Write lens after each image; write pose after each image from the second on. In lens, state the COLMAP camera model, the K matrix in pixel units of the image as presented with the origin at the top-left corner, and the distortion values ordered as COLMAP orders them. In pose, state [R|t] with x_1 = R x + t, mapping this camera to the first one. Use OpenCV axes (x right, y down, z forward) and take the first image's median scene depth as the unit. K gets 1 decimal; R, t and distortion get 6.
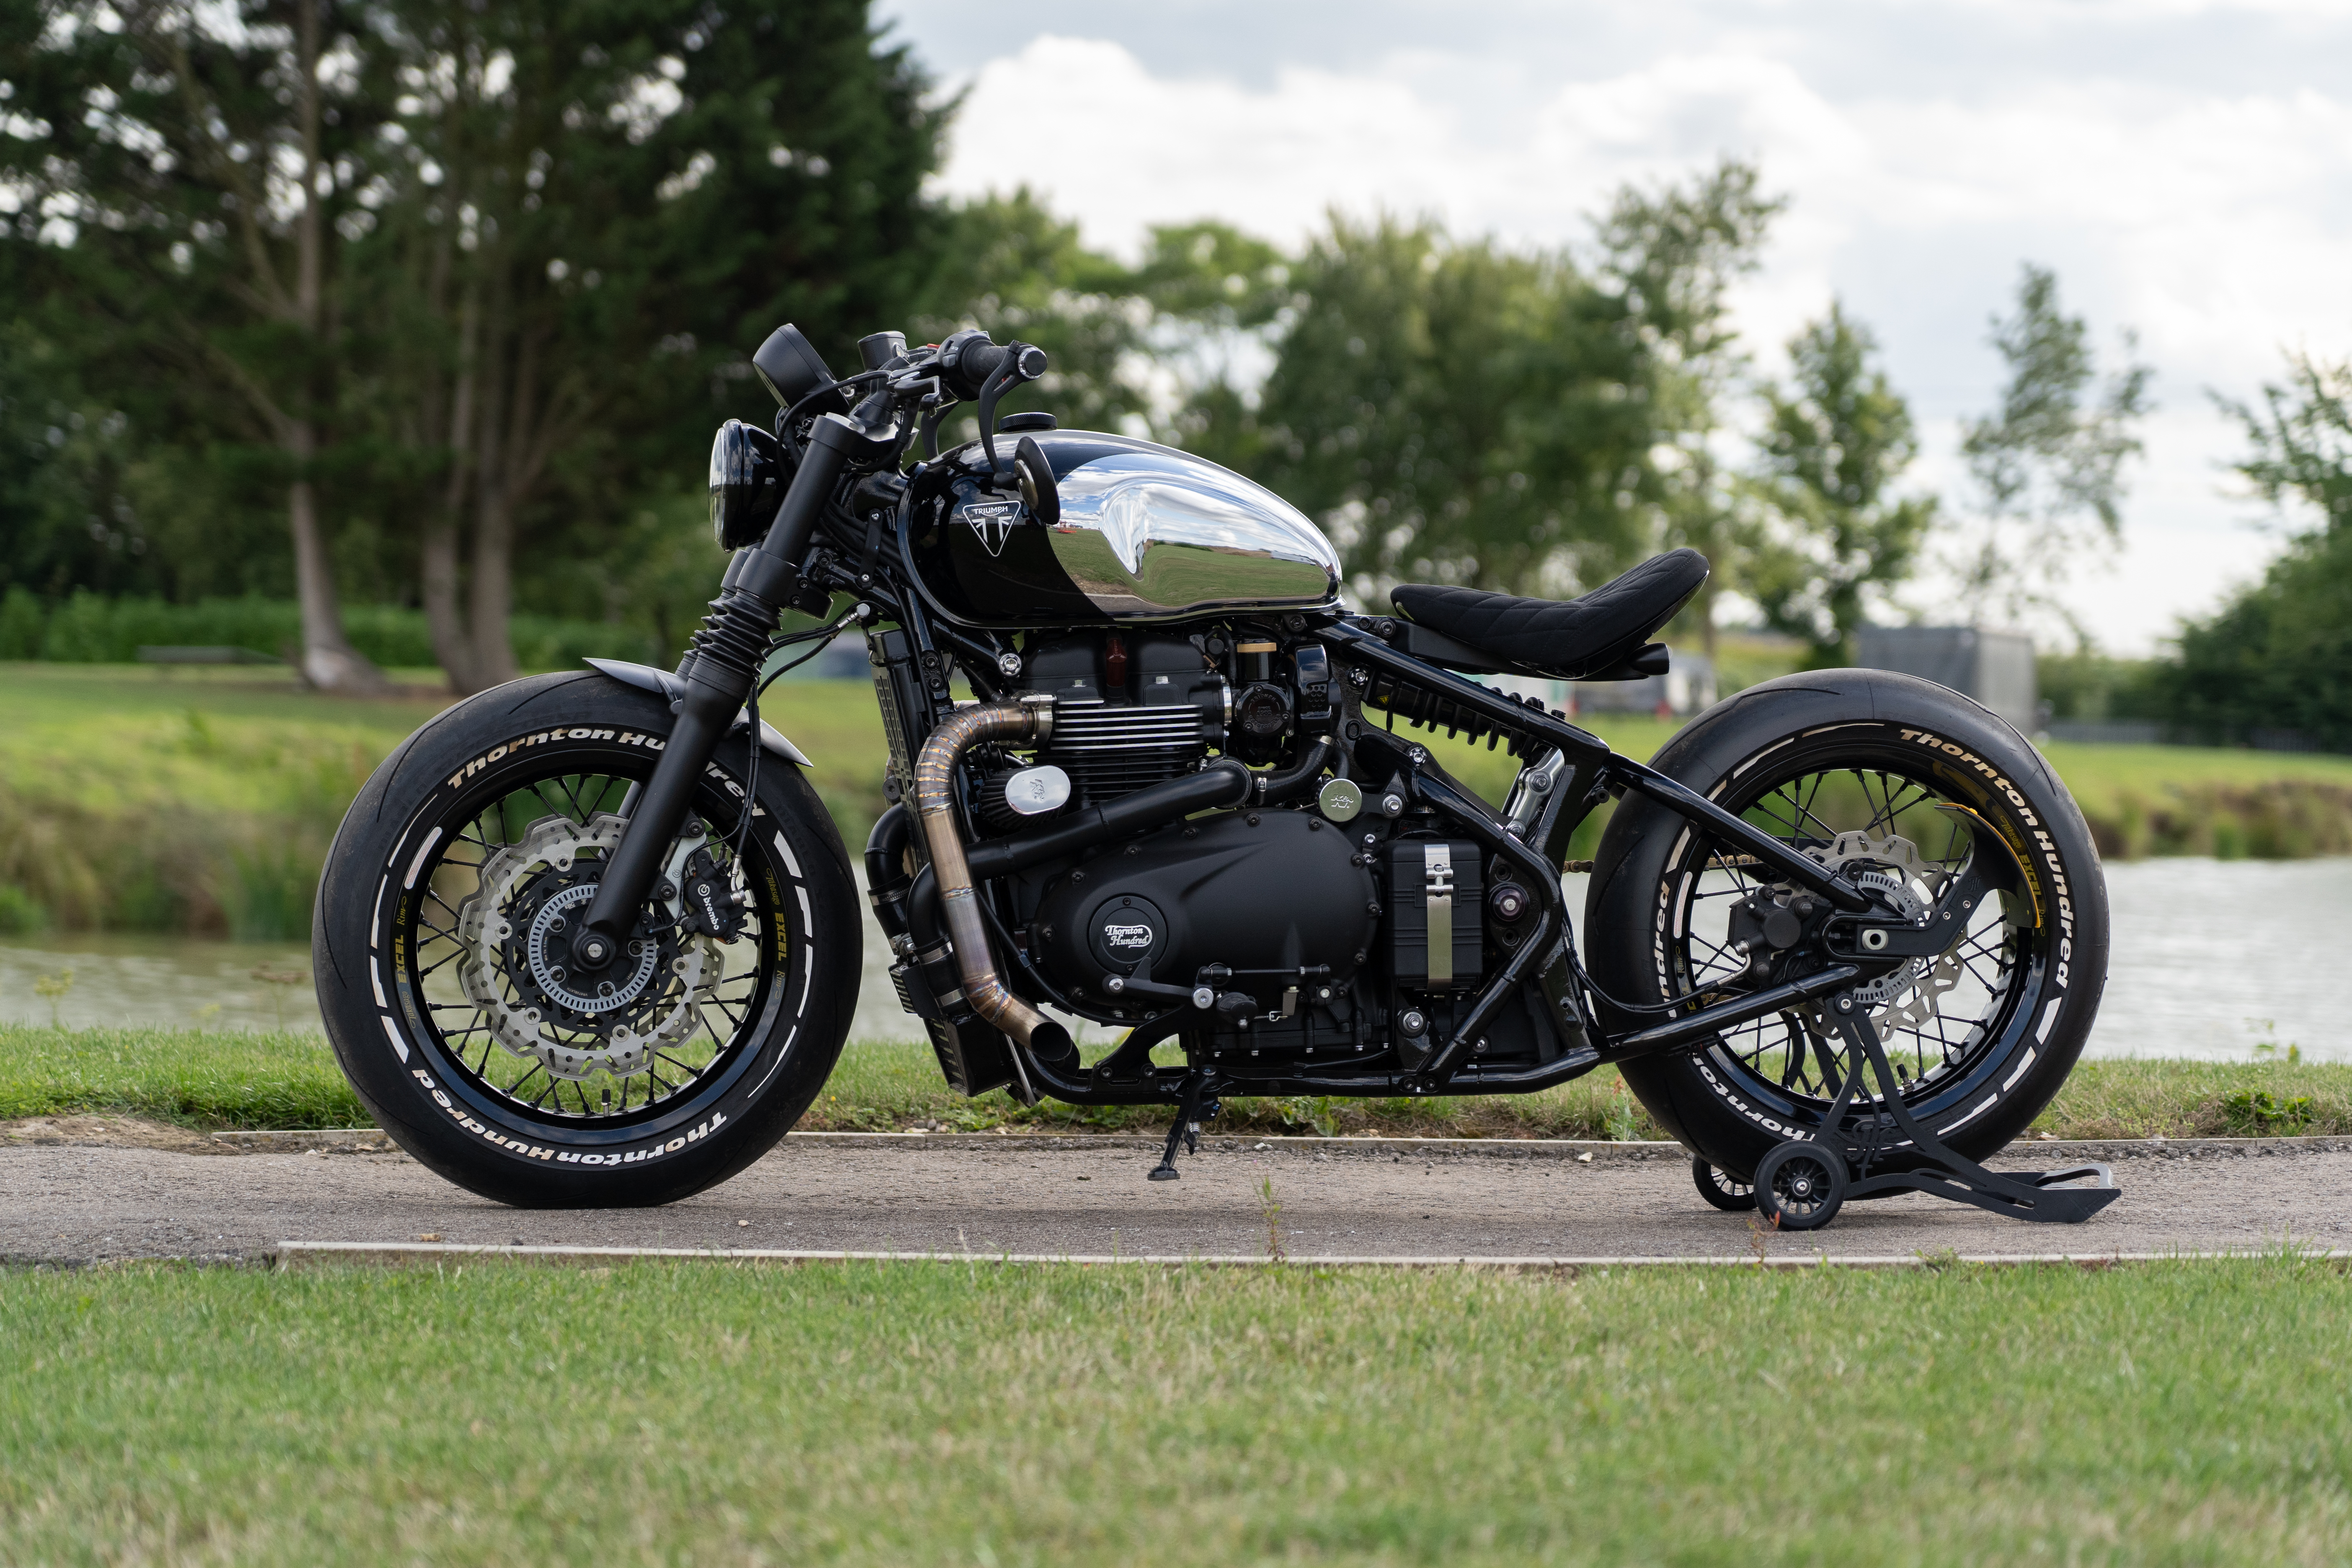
lens RADIAL K [[7656.8, 0, 1176.0], [0, 7656.8, 784.0], [0, 0, 1]] dist [0.089513, -0.616070]
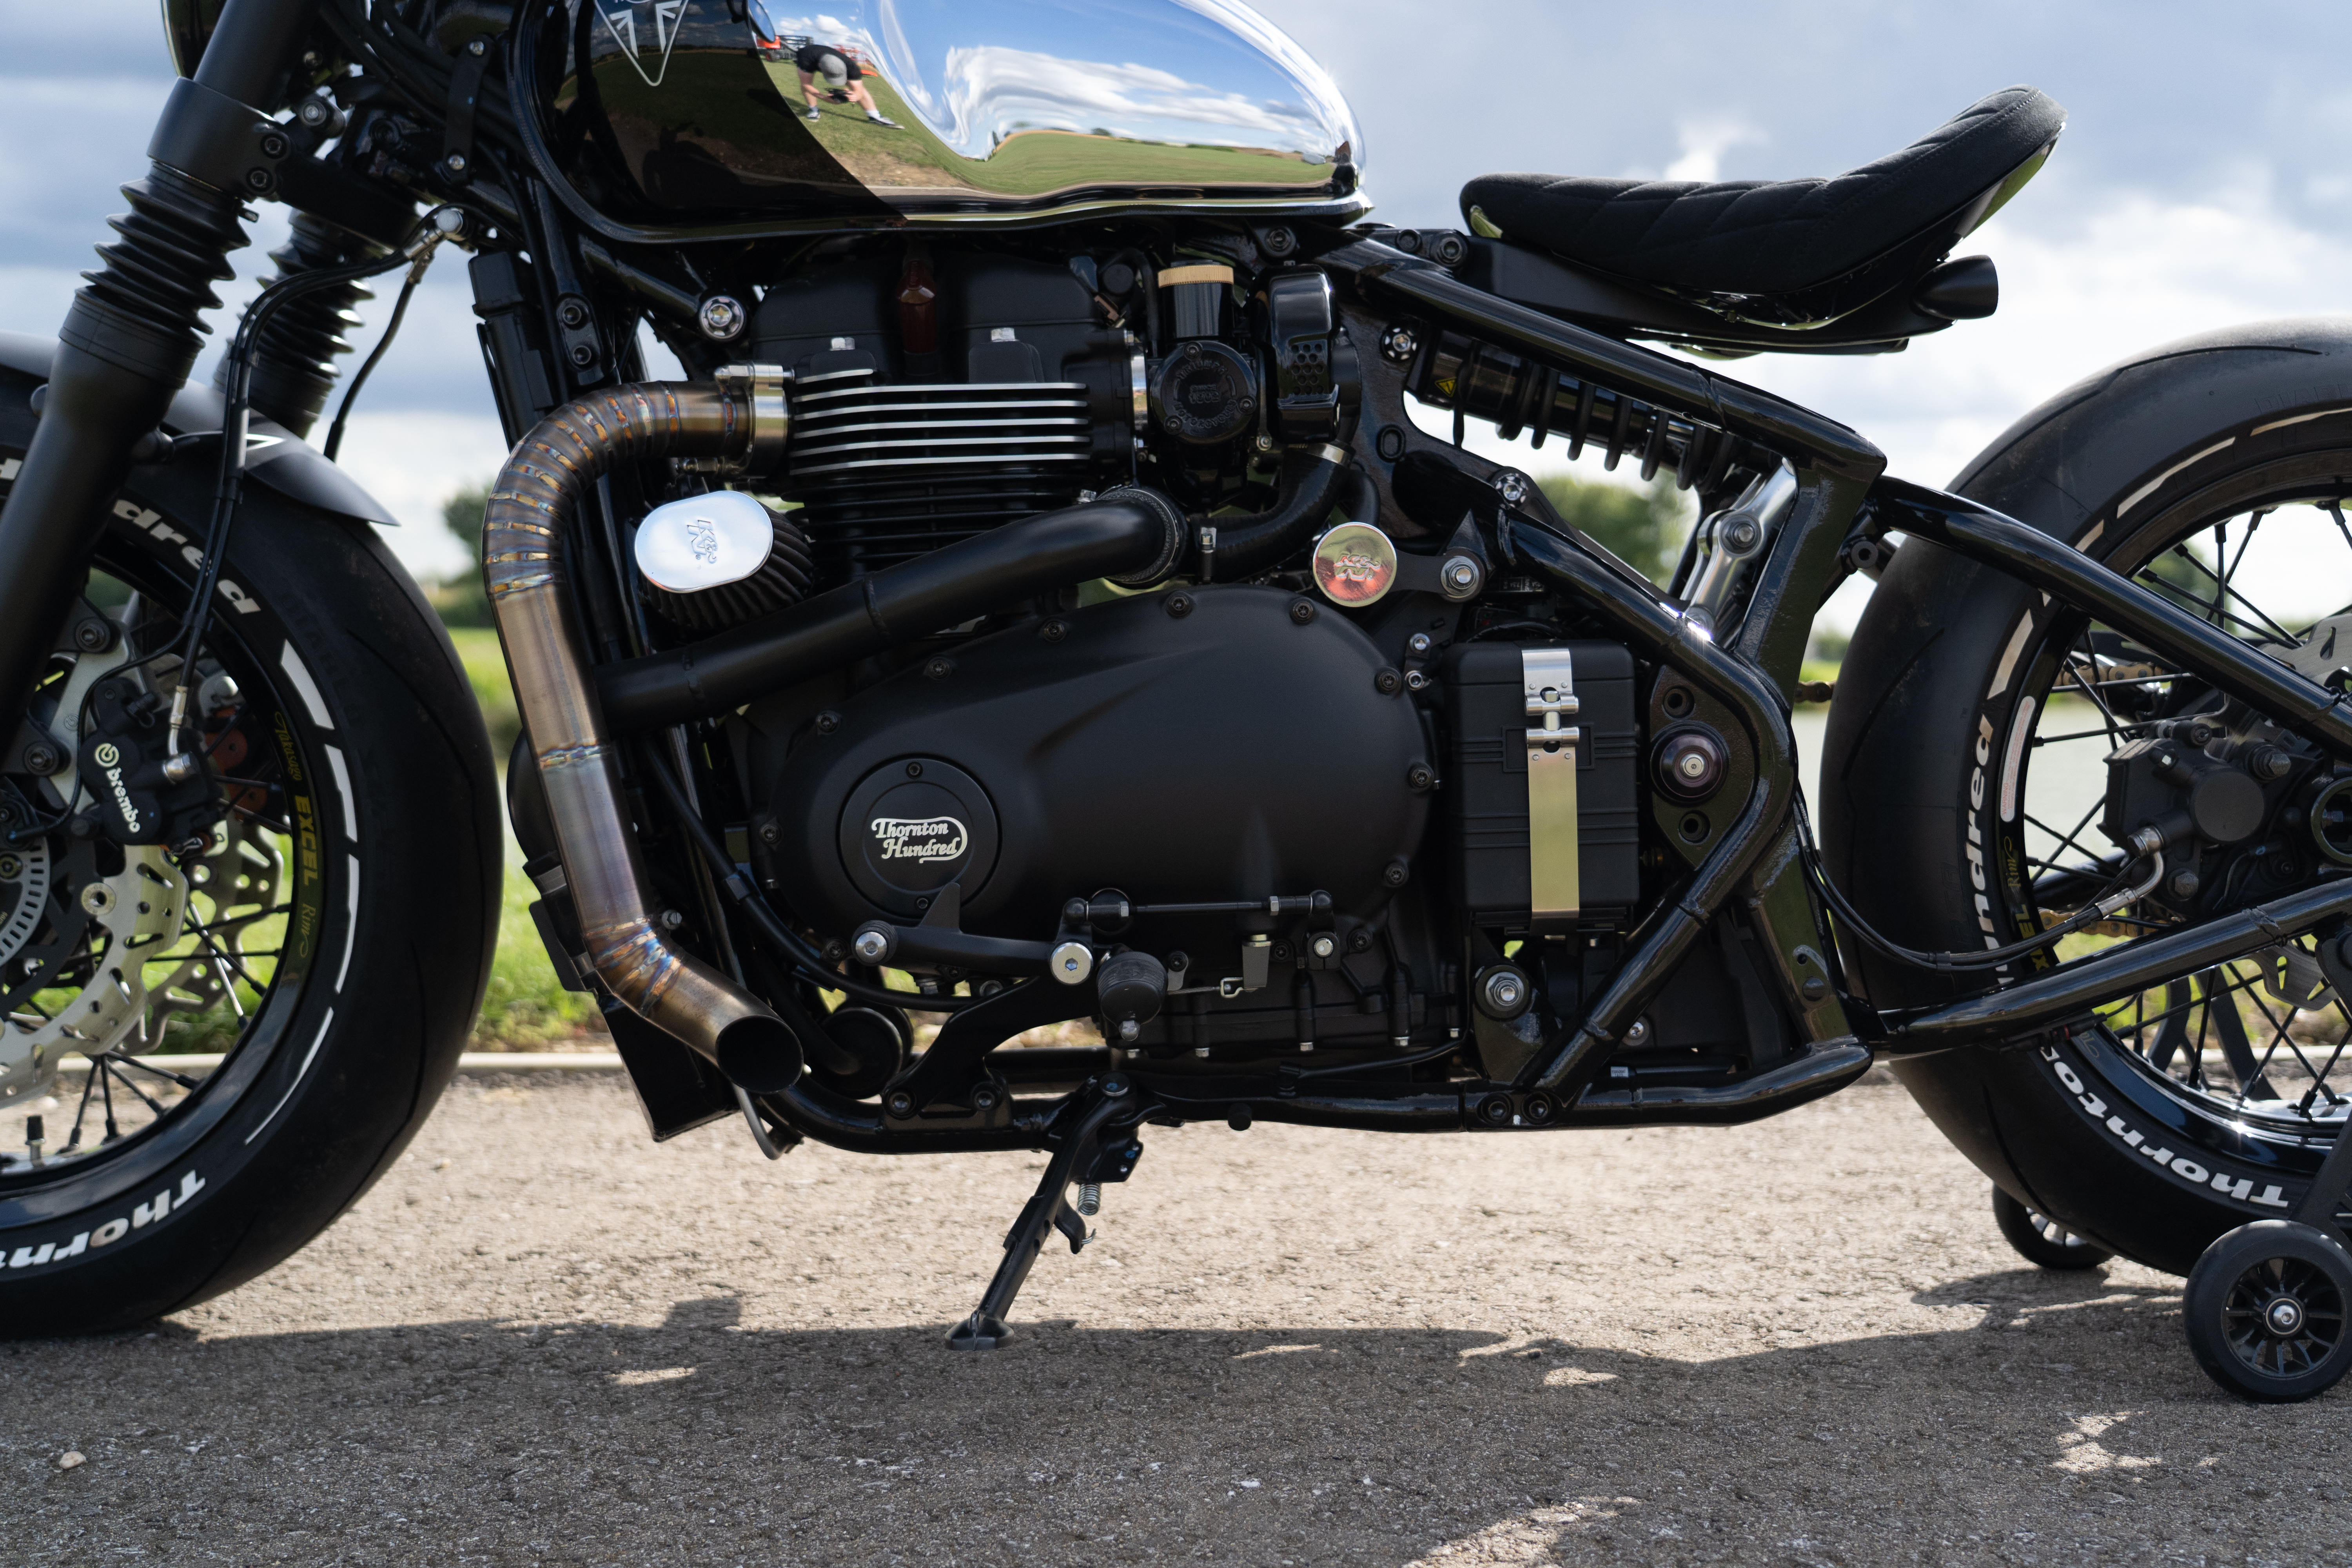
lens RADIAL K [[2756.8, 0, 1176.0], [0, 2756.8, 784.0], [0, 0, 1]] dist [0.031241, 0.020942]
pose [[0.993815, -0.009686, -0.110628, 0.029619], [0.013652, 0.999289, 0.035153, 0.010014], [0.110209, -0.036446, 0.993240, 0.811128]]
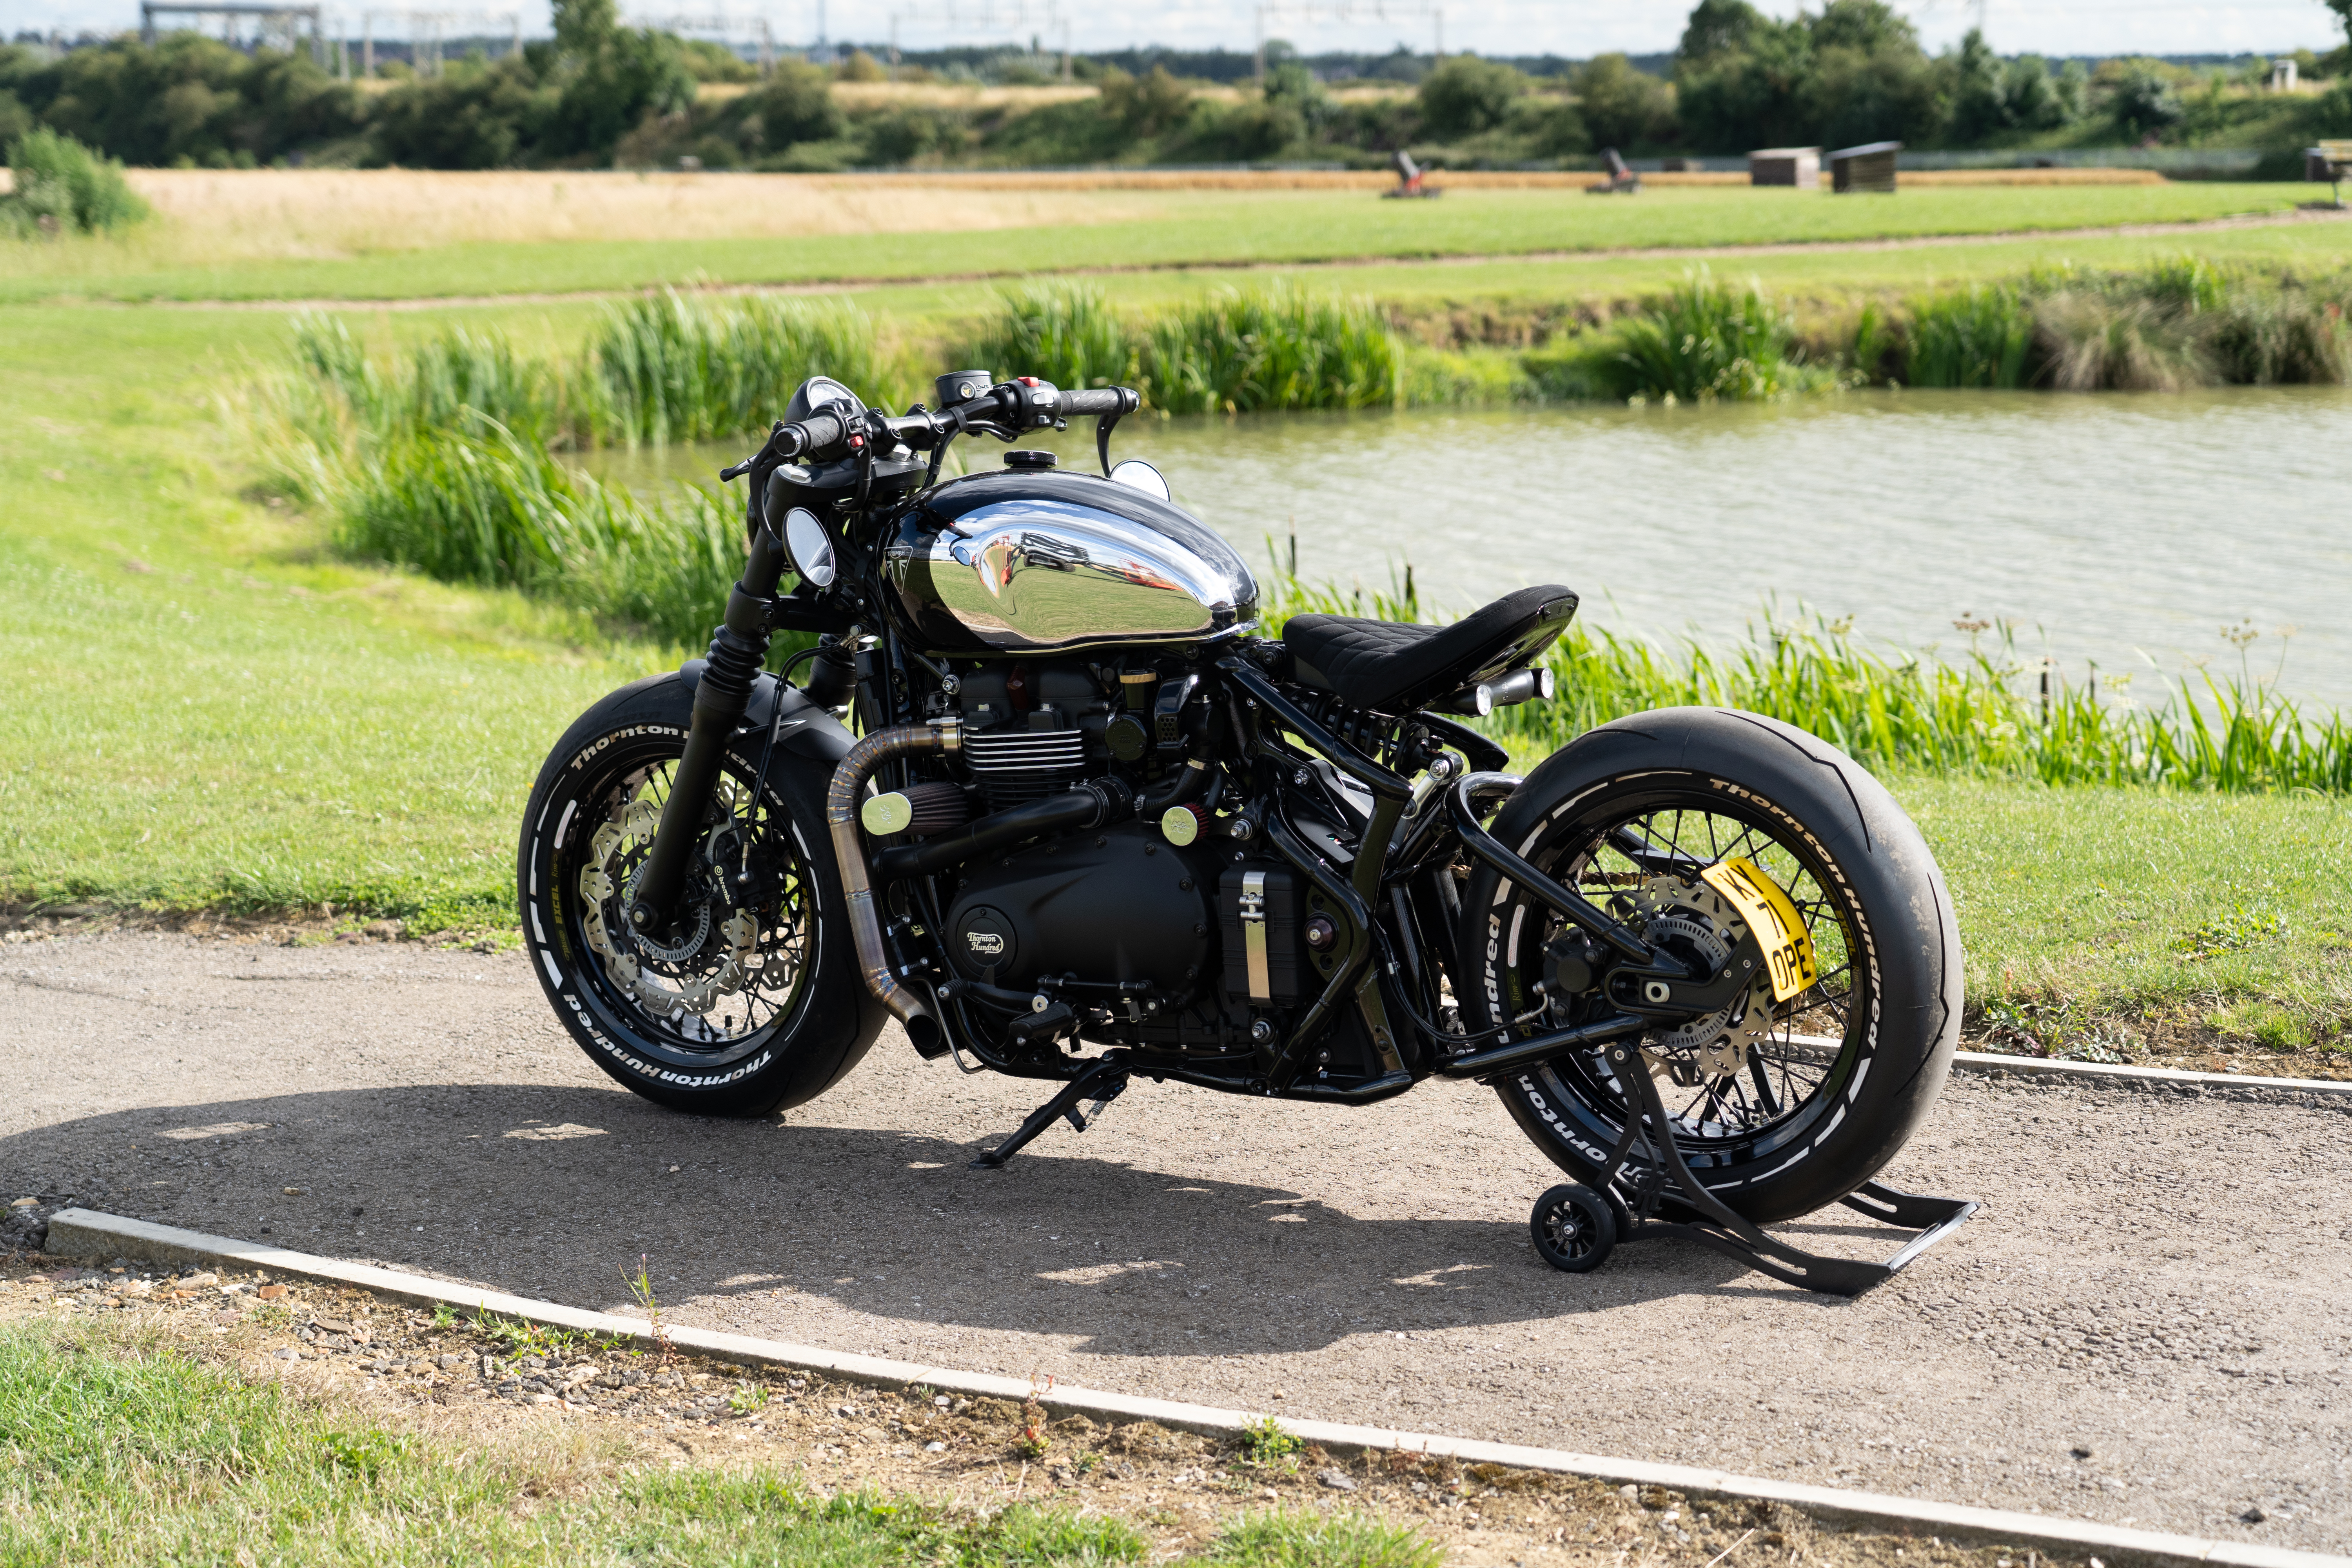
lens RADIAL K [[3884.8, 0, 1176.0], [0, 3884.8, 784.0], [0, 0, 1]] dist [0.025348, 0.597047]
pose [[0.783345, 0.065191, -0.618160, 0.355896], [0.023754, 0.990619, 0.134571, -0.076803], [0.621134, -0.120099, 0.774448, 0.574560]]
